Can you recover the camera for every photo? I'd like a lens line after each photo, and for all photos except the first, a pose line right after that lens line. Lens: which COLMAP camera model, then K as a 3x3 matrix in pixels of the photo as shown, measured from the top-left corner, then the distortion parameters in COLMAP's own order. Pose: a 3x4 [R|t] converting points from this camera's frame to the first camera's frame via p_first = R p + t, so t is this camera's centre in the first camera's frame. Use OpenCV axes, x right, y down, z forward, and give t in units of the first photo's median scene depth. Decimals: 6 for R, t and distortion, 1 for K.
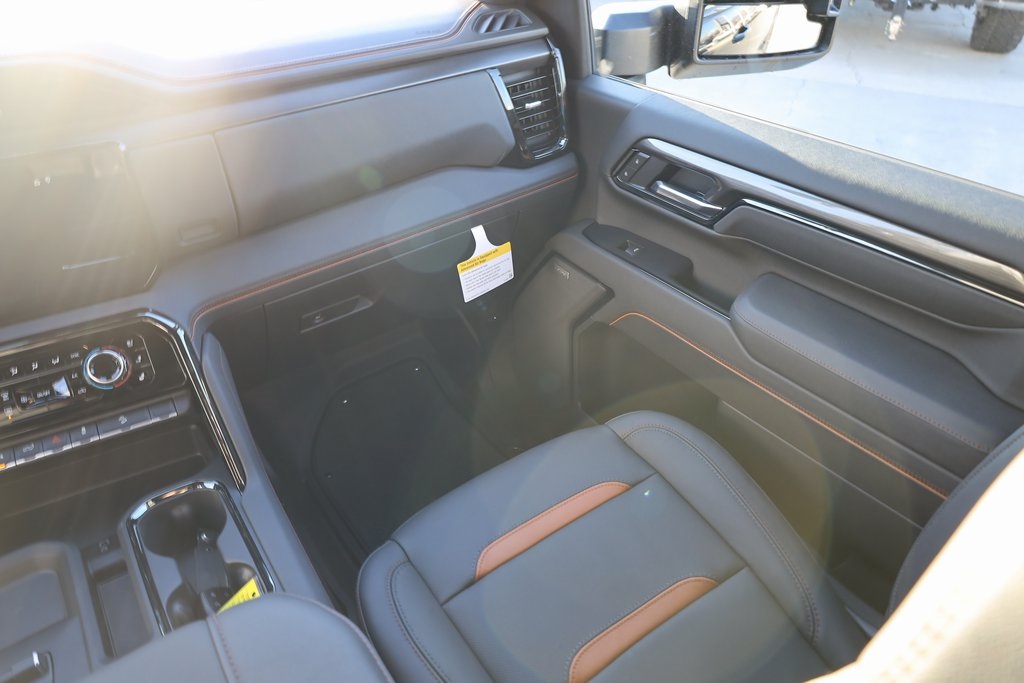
lens RADIAL K [[707.7, 0, 512.0], [0, 707.7, 341.5], [0, 0, 1]] dist [-0.000070, -0.000051]
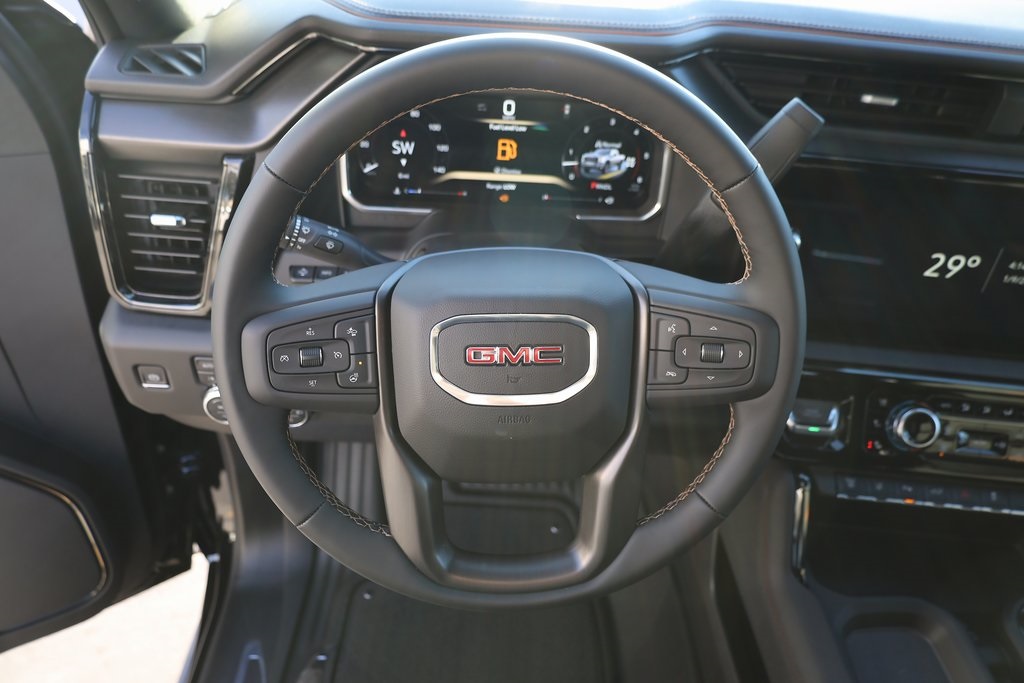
lens RADIAL K [[673.9, 0, 512.0], [0, 673.9, 341.5], [0, 0, 1]] dist [-0.009924, -0.000296]
pose [[0.827205, 0.396404, -0.398241, -0.636049], [-0.376765, 0.917102, 0.130275, 0.051523], [0.416869, 0.042279, 0.907983, 0.004348]]
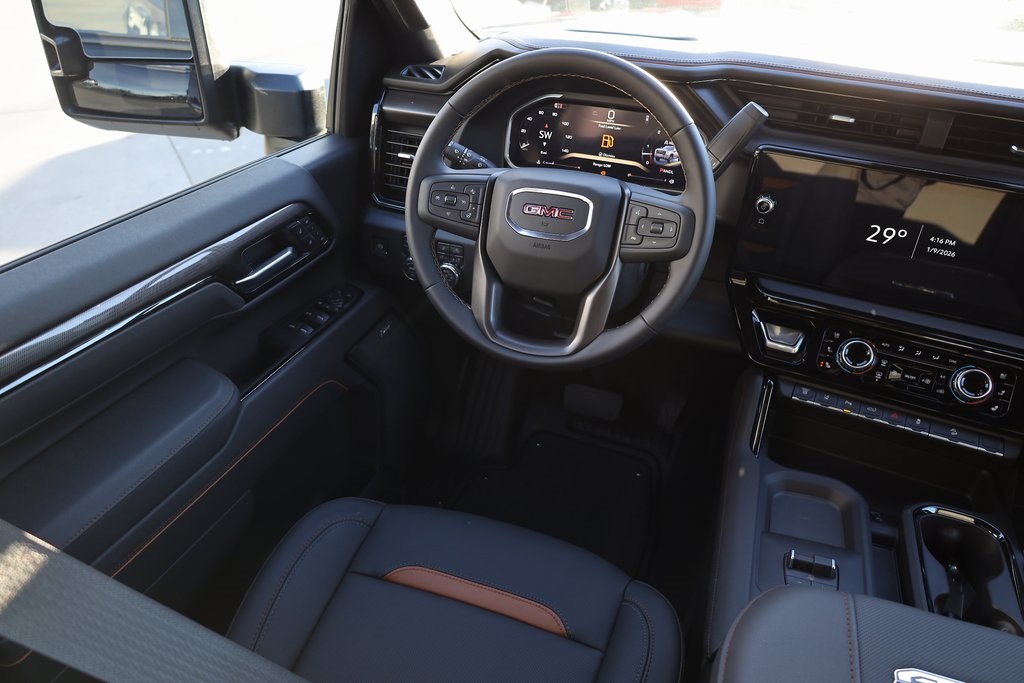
lens RADIAL K [[702.0, 0, 512.0], [0, 702.0, 341.5], [0, 0, 1]] dist [-0.018335, 0.007400]
pose [[0.570346, 0.461818, -0.679286, -0.212603], [-0.505758, 0.849071, 0.152601, 0.133559], [0.647236, 0.256518, 0.717833, -0.187372]]
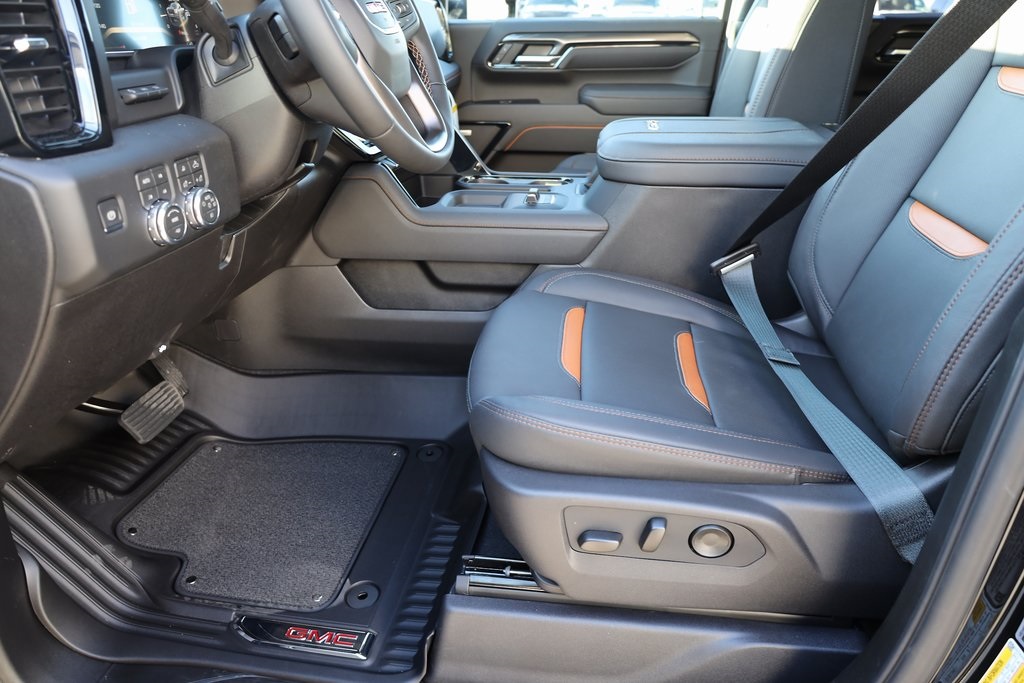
lens RADIAL K [[684.3, 0, 510.9], [0, 684.3, 372.5], [0, 0, 1]] dist [-0.033242, 0.002164]
pose [[0.680109, -0.319208, 0.659968, -1.294709], [0.411158, 0.911403, 0.017114, 0.514971], [-0.606960, 0.259711, 0.751099, -0.169327]]
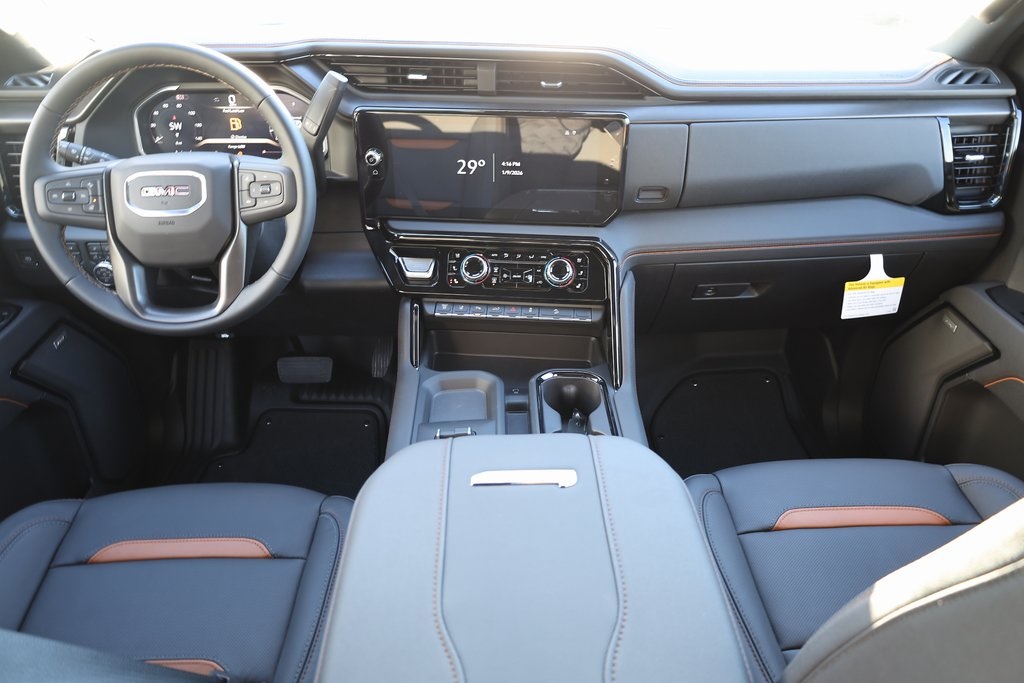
lens RADIAL K [[702.0, 0, 512.0], [0, 702.0, 341.5], [0, 0, 1]] dist [-0.018335, 0.007400]
pose [[0.832938, 0.309405, -0.458783, 0.017078], [-0.330567, 0.943101, 0.035875, 0.112138], [0.443779, 0.121777, 0.887824, -0.186707]]
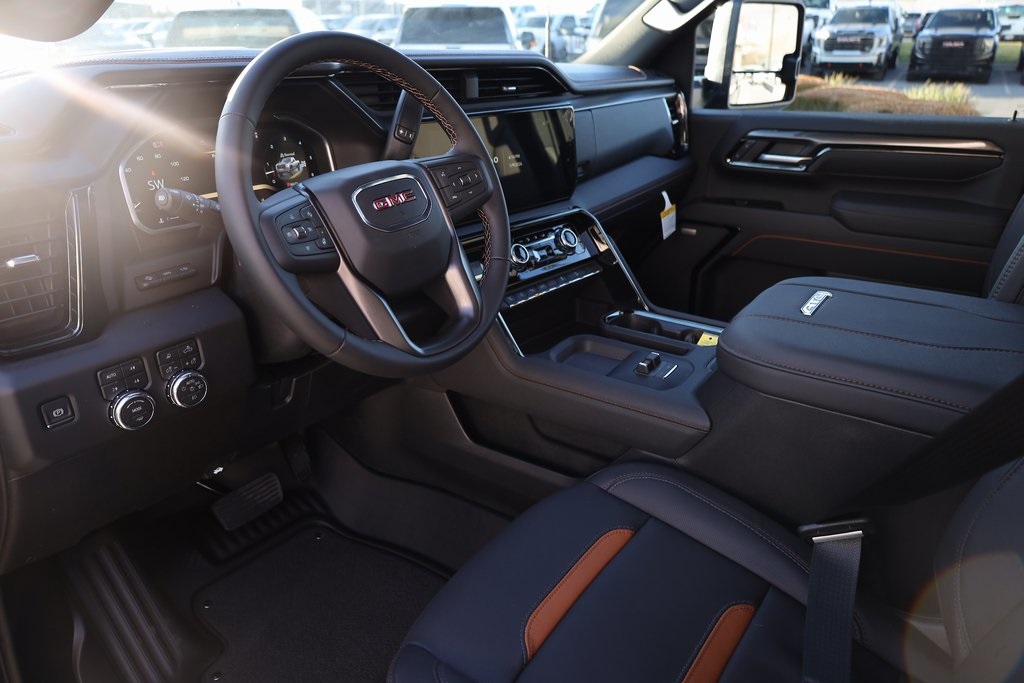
lens RADIAL K [[702.0, 0, 512.0], [0, 702.0, 341.5], [0, 0, 1]] dist [-0.018335, 0.007400]
pose [[0.944927, -0.120497, 0.304291, -0.911264], [0.183972, 0.964520, -0.189354, 0.406758], [-0.270678, 0.234906, 0.933570, -0.302992]]
